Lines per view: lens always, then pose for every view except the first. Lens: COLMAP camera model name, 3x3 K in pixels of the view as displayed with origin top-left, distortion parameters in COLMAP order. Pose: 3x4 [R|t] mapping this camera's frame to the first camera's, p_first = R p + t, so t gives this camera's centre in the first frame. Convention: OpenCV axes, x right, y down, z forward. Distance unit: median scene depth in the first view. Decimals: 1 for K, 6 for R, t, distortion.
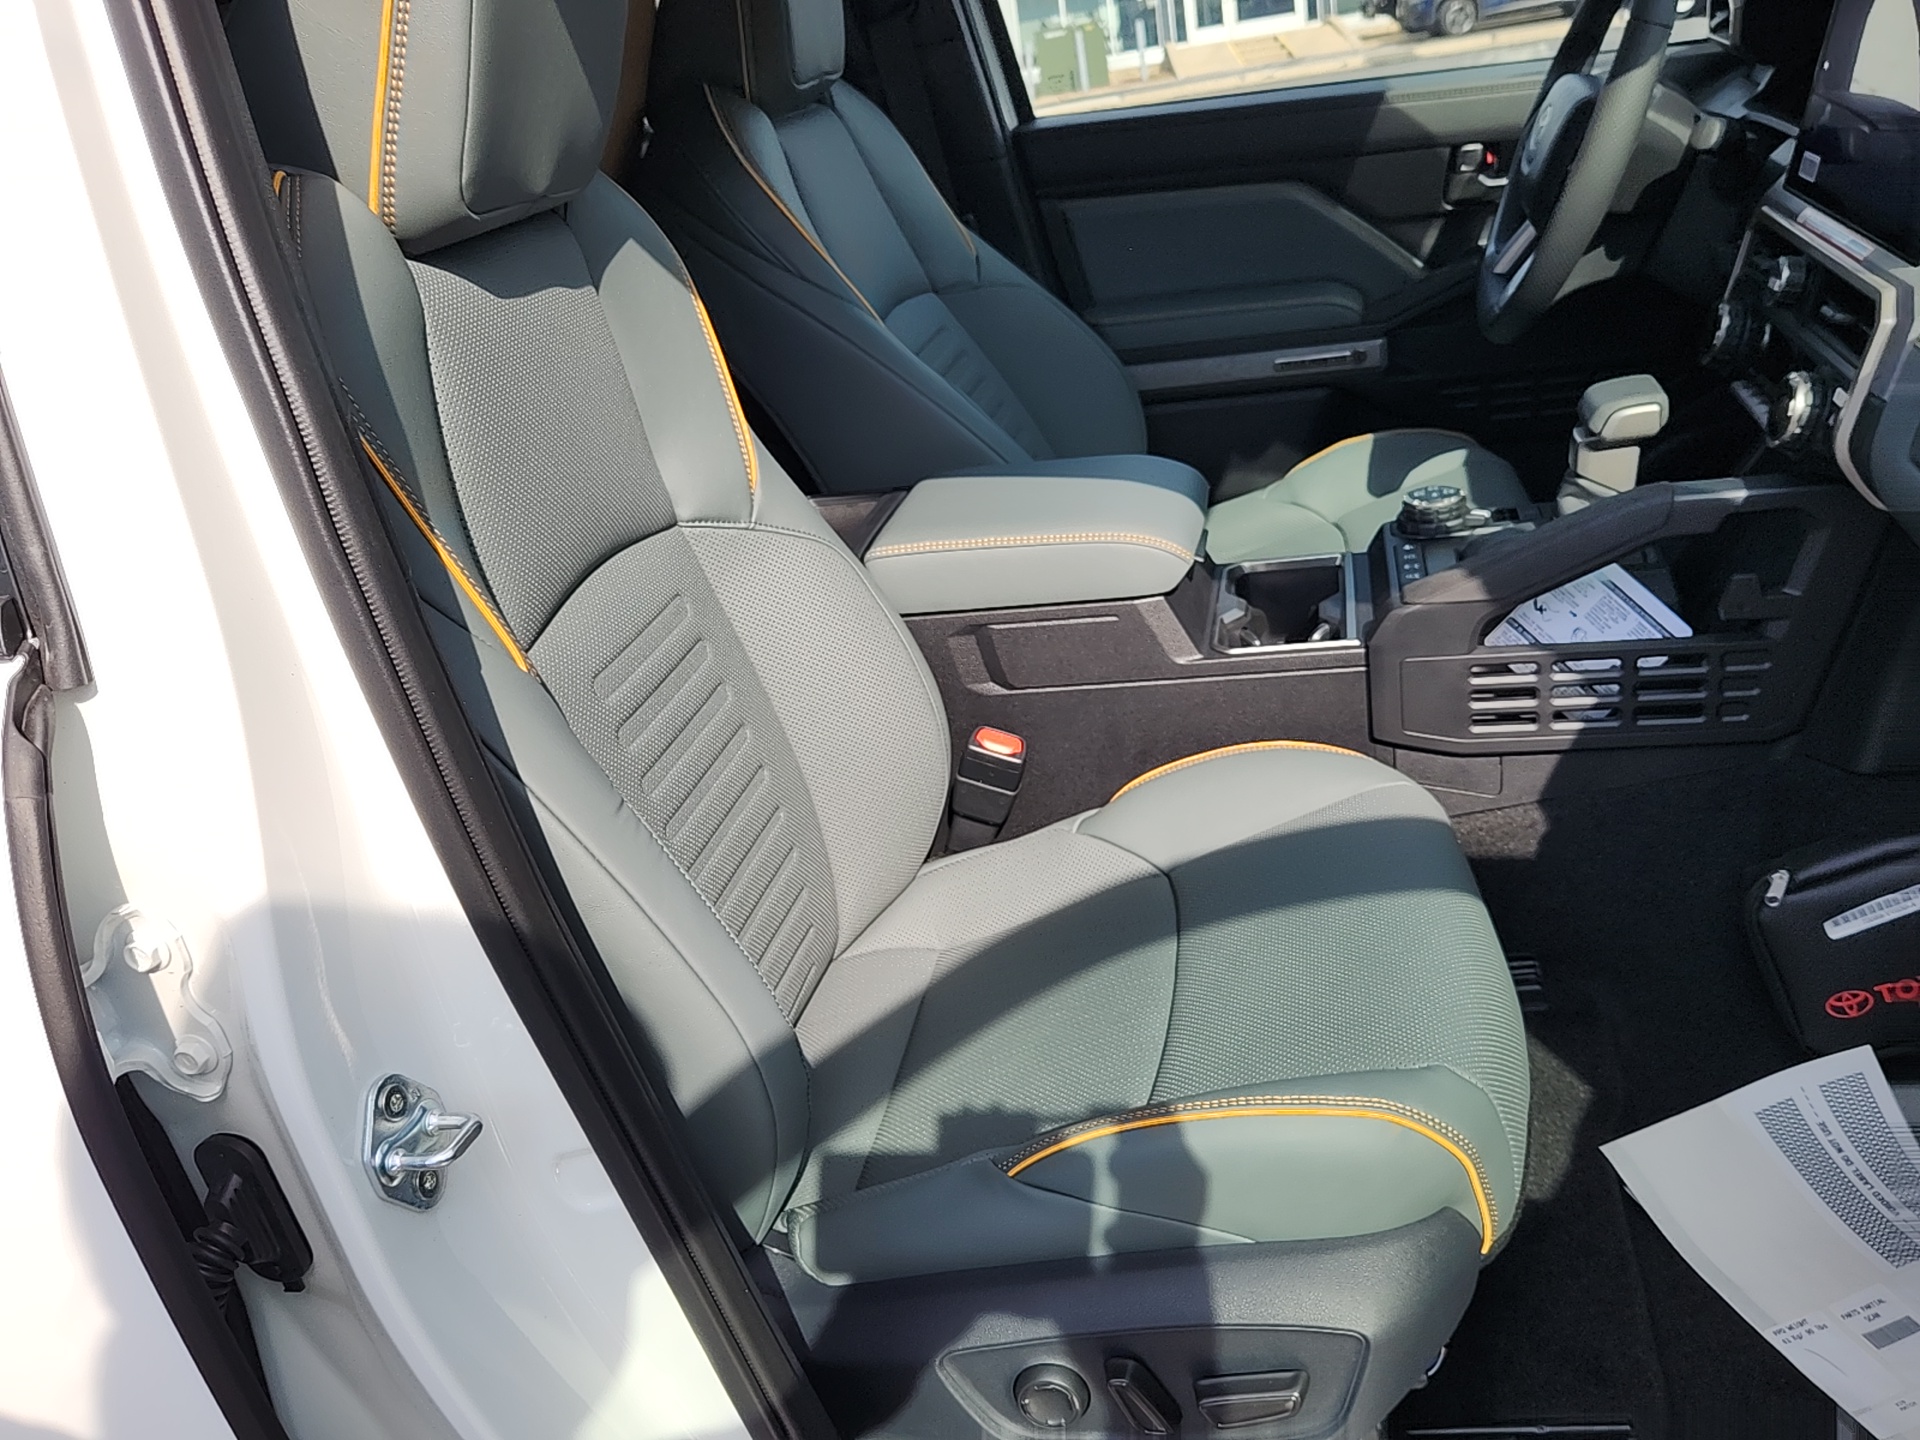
lens RADIAL K [[1608.7, 0, 960.0], [0, 1608.7, 720.0], [0, 0, 1]] dist [0.036072, -0.008802]
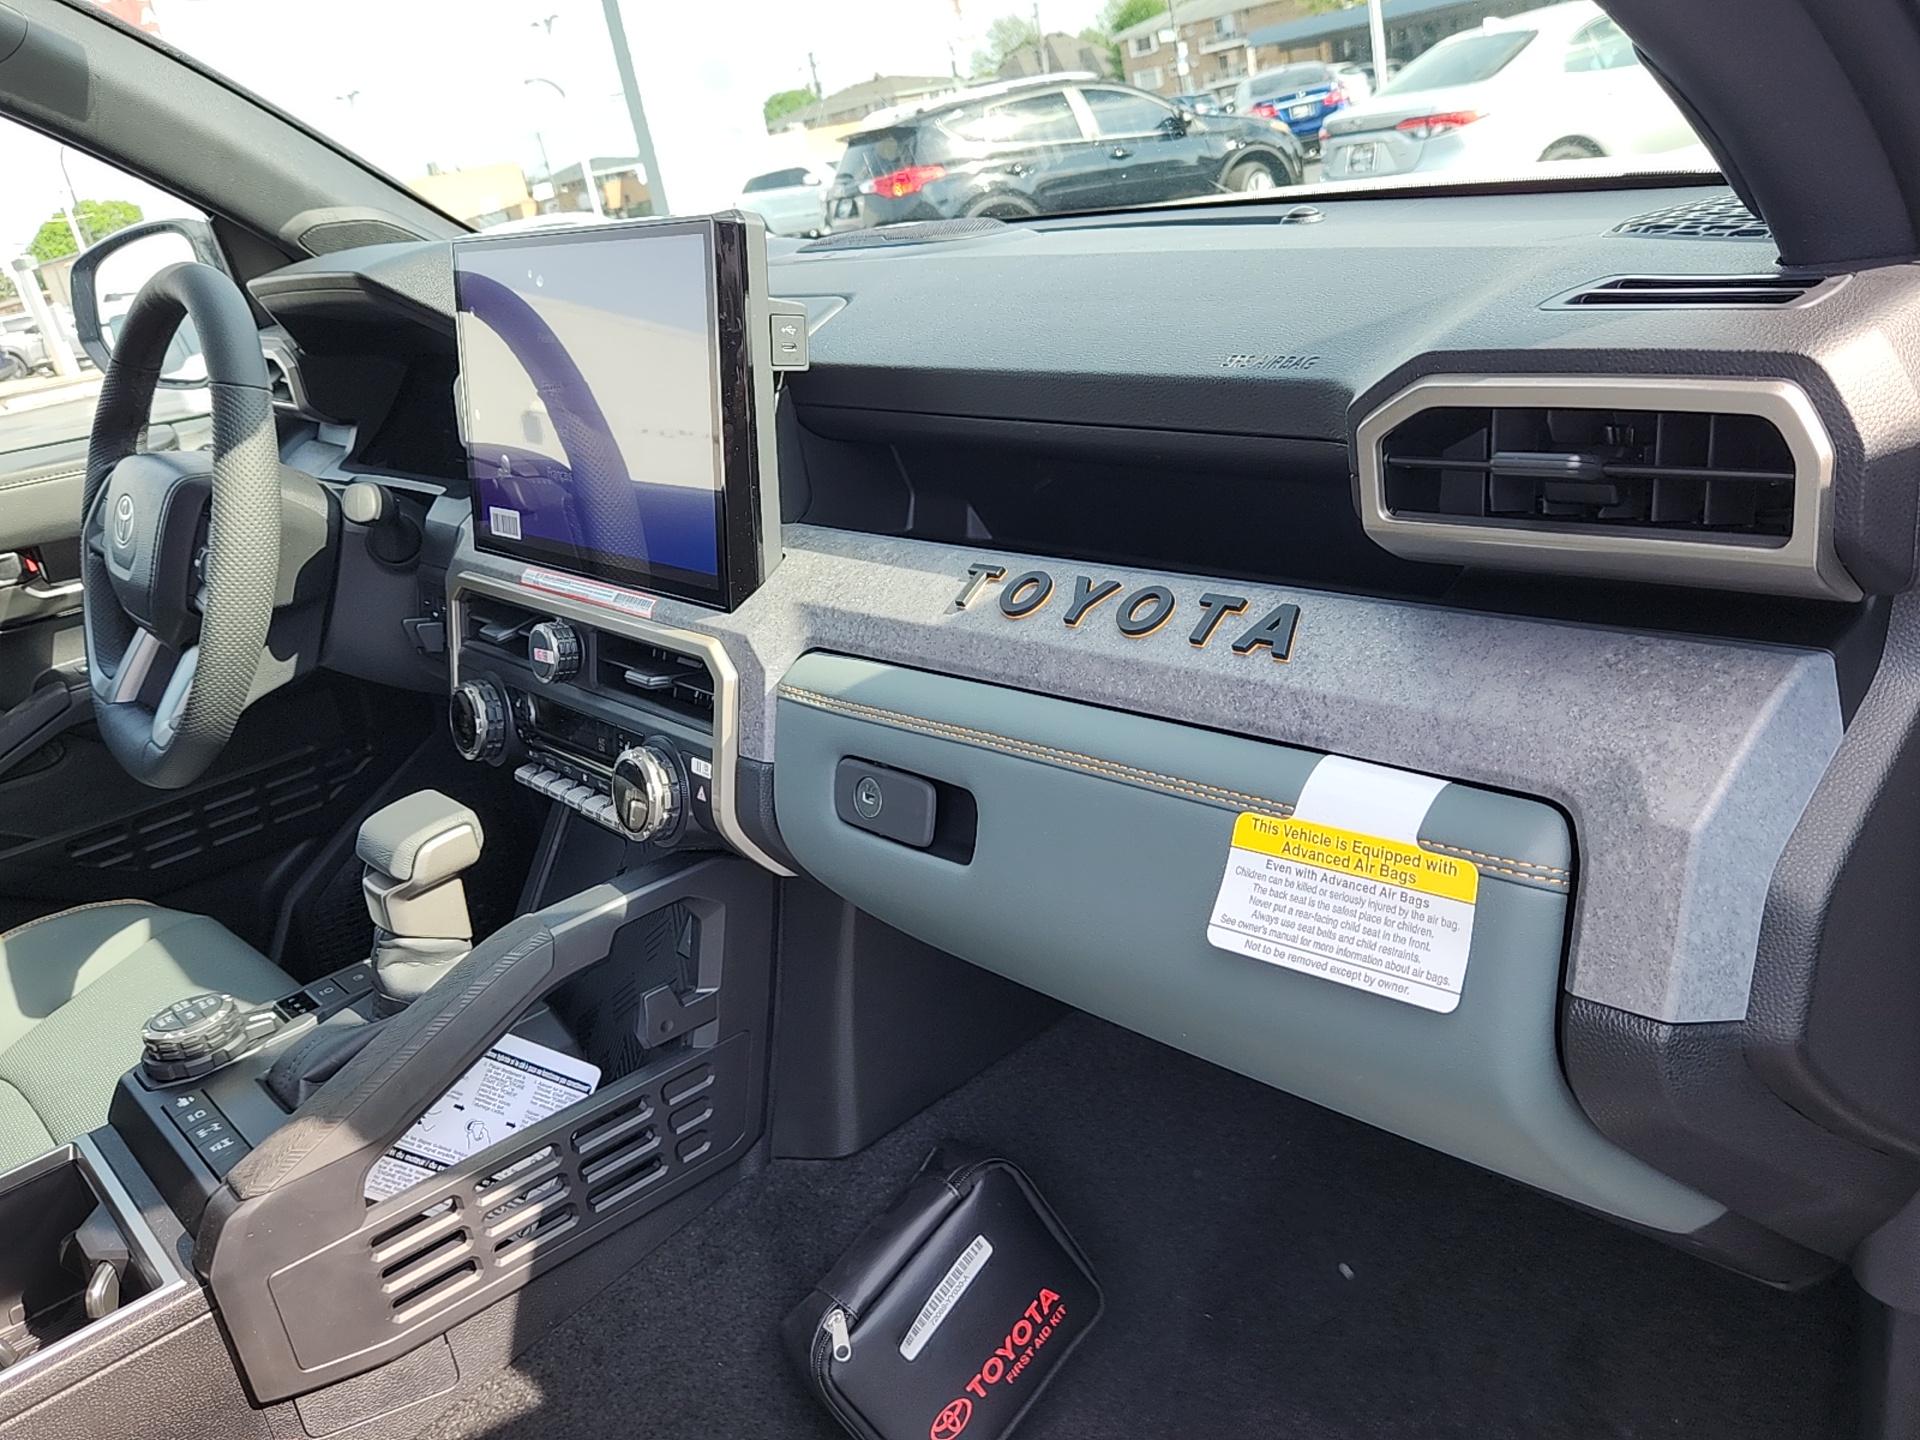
lens RADIAL K [[1608.7, 0, 960.0], [0, 1608.7, 720.0], [0, 0, 1]] dist [0.036072, -0.008802]
pose [[0.630128, -0.239814, 0.738531, 0.012538], [0.387380, 0.921387, -0.031329, -0.119814], [-0.672960, 0.305834, 0.673491, 0.283592]]
